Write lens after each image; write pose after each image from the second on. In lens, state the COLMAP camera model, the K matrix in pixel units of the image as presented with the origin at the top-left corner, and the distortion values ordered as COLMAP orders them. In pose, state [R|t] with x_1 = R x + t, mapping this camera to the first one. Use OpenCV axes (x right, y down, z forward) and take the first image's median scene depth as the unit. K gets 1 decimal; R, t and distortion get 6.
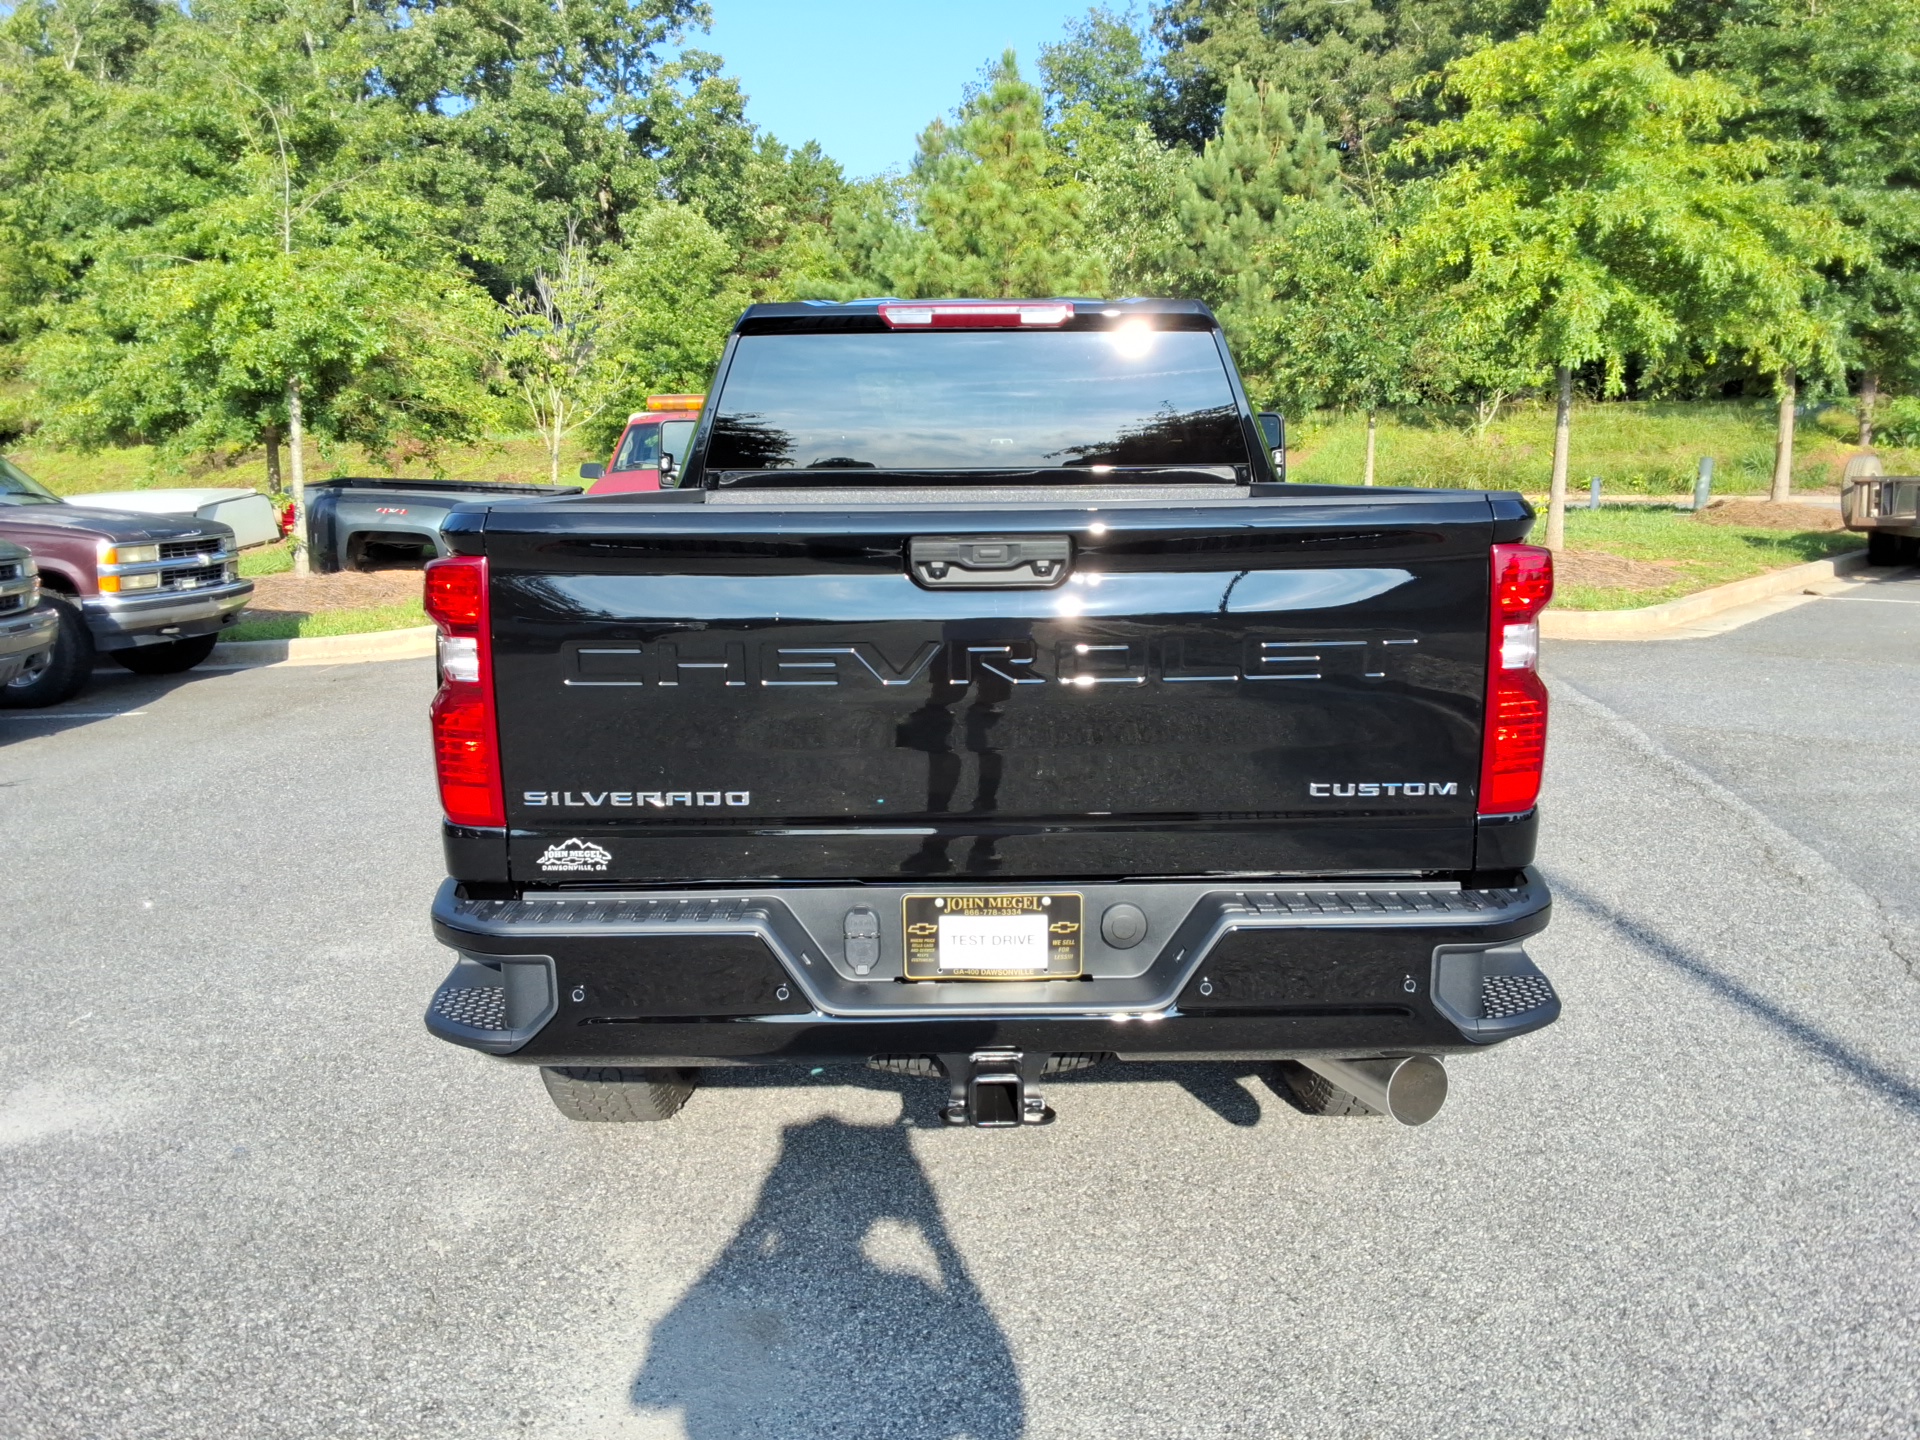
lens RADIAL K [[1563.9, 0, 992.1], [0, 1563.9, 725.9], [0, 0, 1]] dist [0.118782, -0.194521]
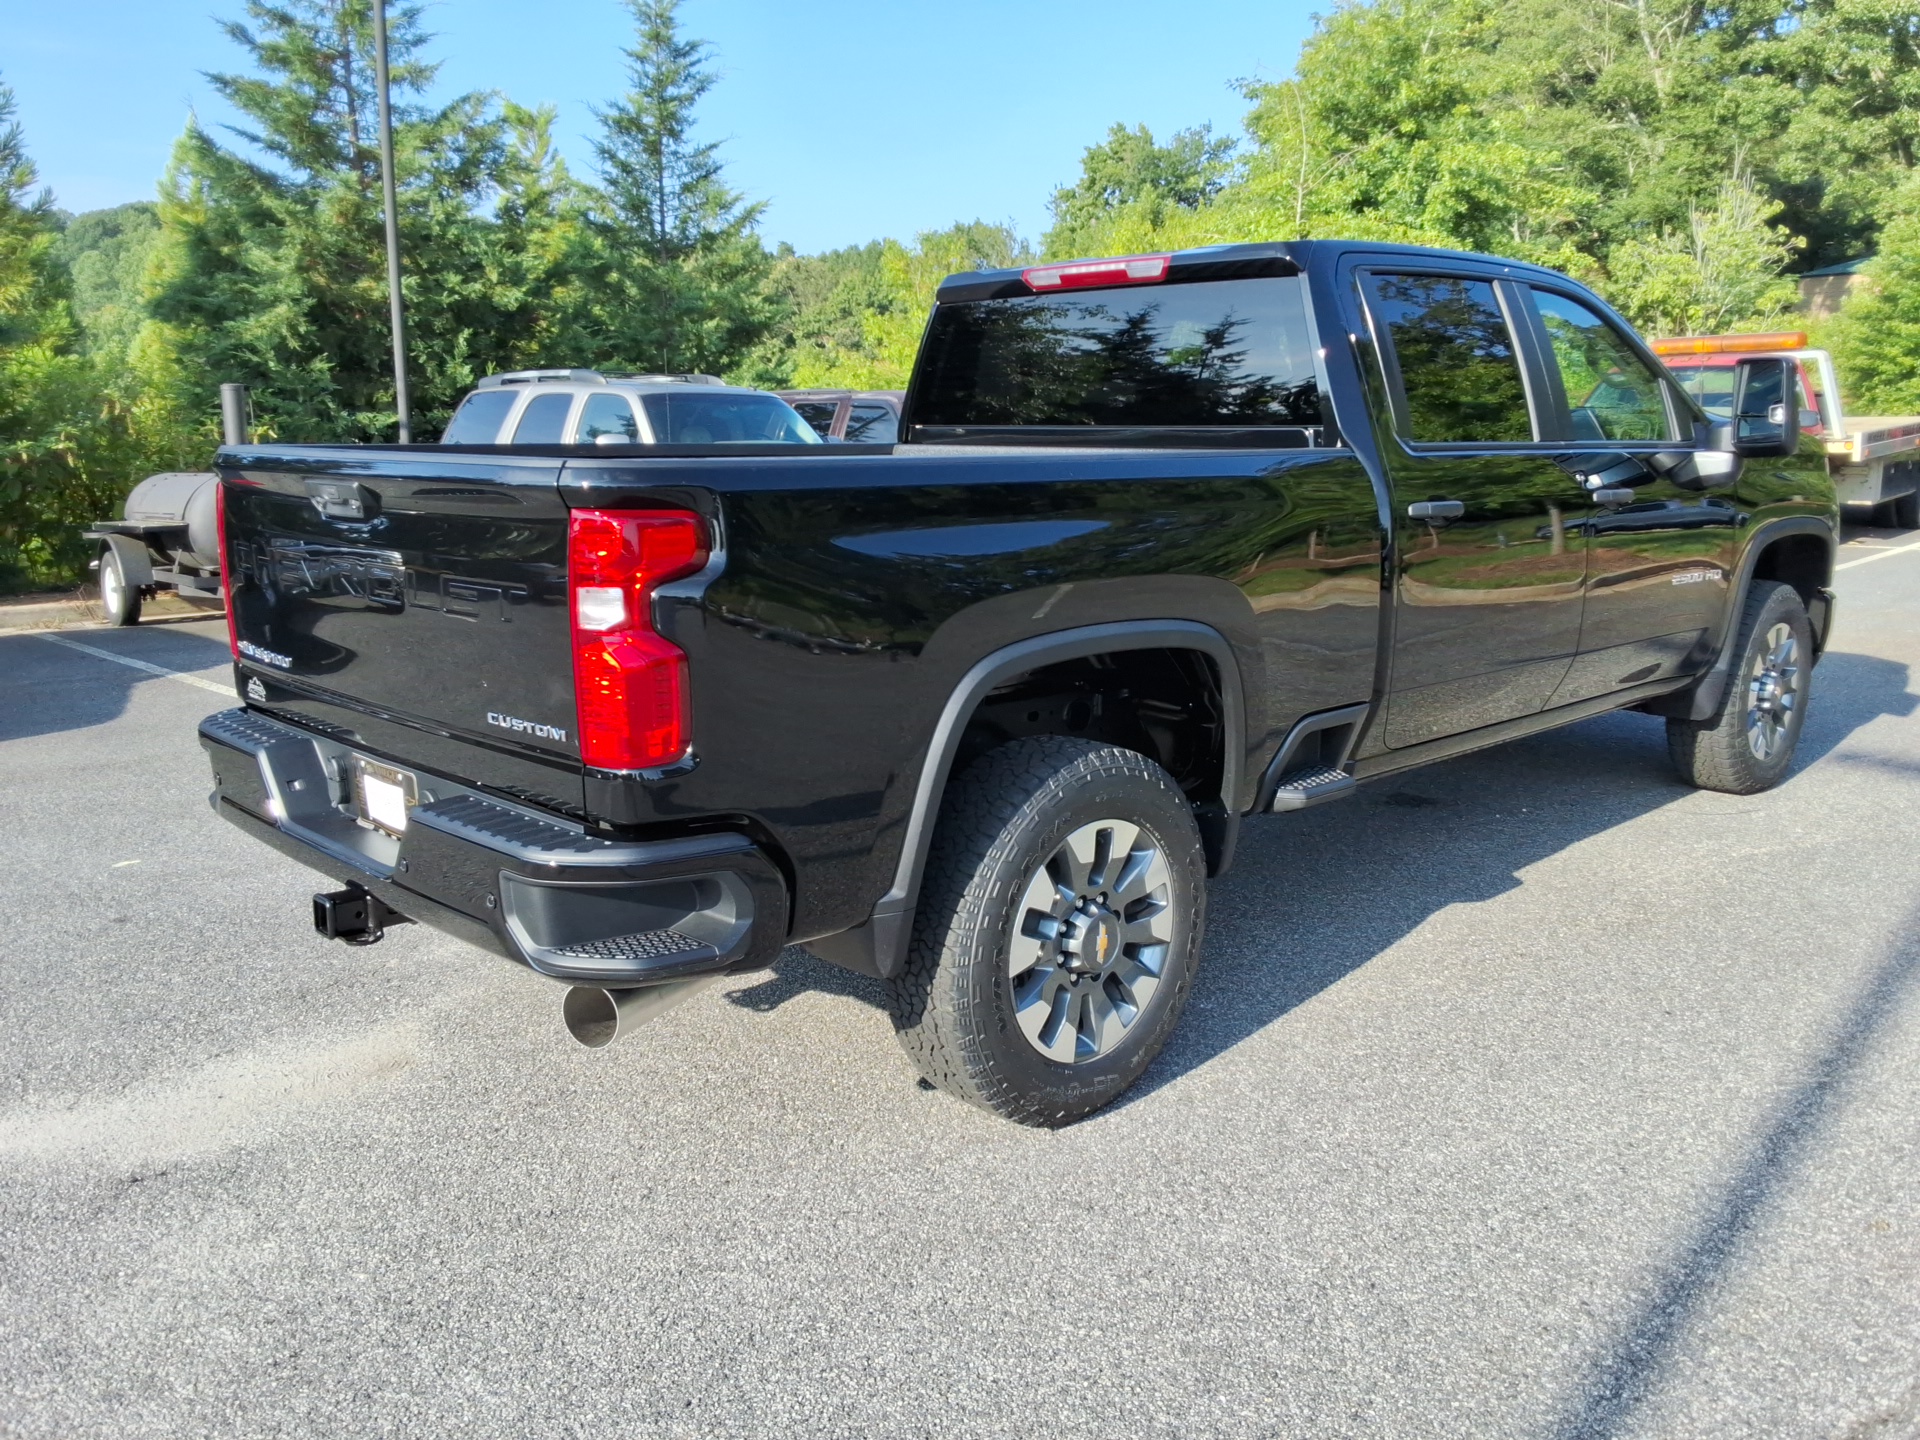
lens RADIAL K [[1584.8, 0, 972.0], [0, 1584.8, 703.0], [0, 0, 1]] dist [0.120666, -0.203439]
pose [[0.679508, 0.136312, -0.720894, 0.187008], [-0.124996, 0.989732, 0.069326, -0.013549], [0.722942, 0.043001, 0.689570, 0.067614]]
